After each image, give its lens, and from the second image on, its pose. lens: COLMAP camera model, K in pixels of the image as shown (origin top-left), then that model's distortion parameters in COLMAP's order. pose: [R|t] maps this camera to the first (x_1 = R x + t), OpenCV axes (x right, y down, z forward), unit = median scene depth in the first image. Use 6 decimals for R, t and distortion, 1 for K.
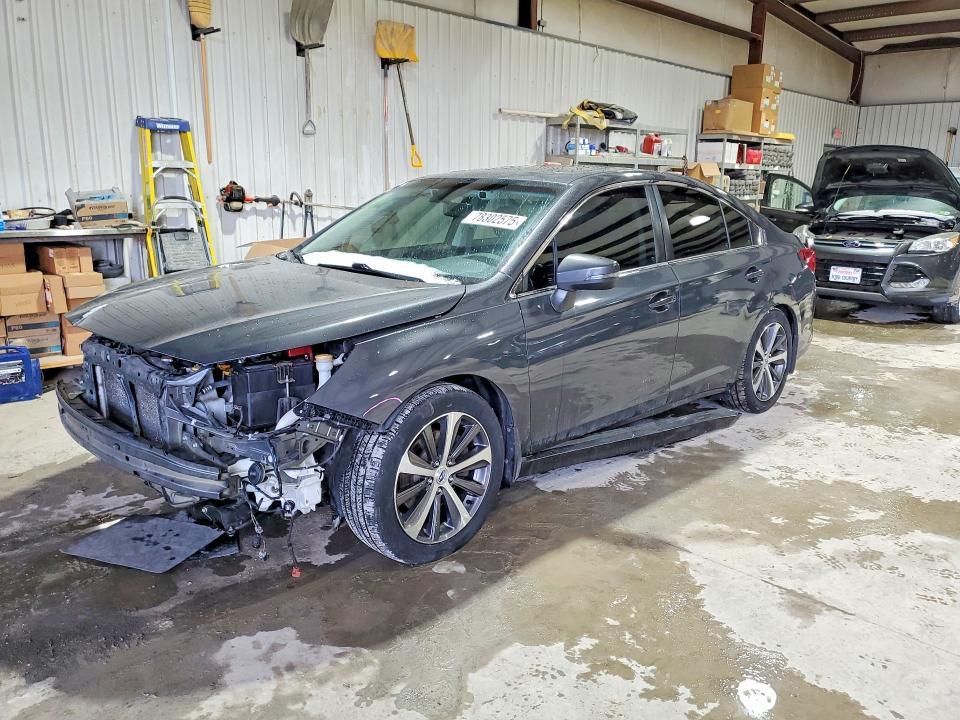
lens RADIAL K [[755.2, 0, 480.0], [0, 755.2, 360.0], [0, 0, 1]] dist [0.000754, 0.002423]
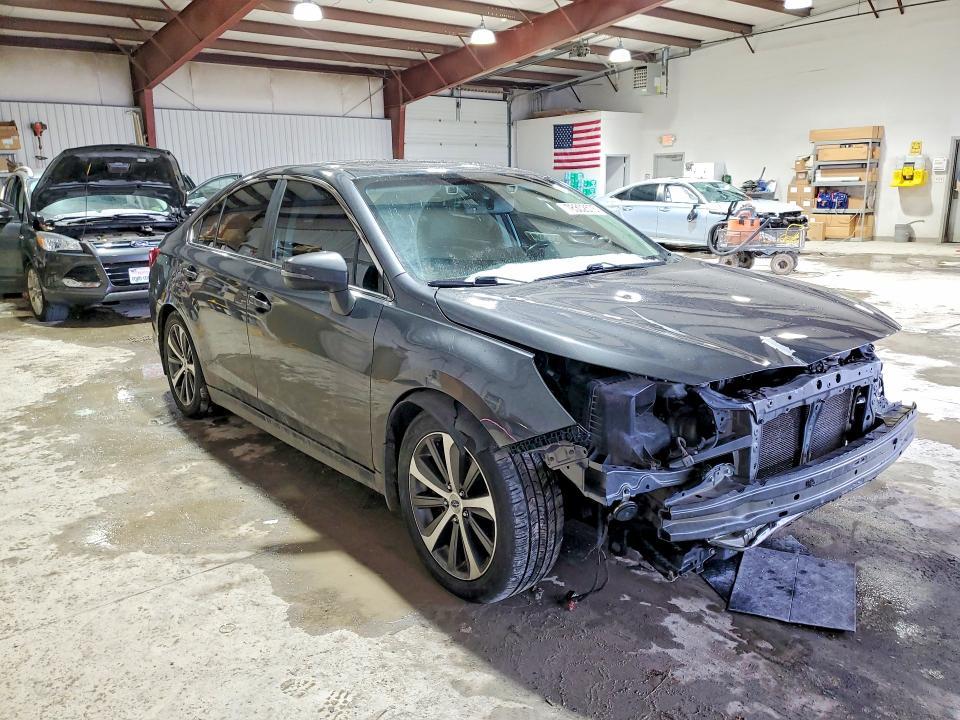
lens RADIAL K [[792.5, 0, 480.0], [0, 792.5, 360.0], [0, 0, 1]] dist [-0.005909, -0.004318]
pose [[0.088345, -0.230306, 0.969100, -1.787678], [0.244468, 0.948161, 0.203044, -0.388541], [-0.965624, 0.218976, 0.140068, 1.605105]]
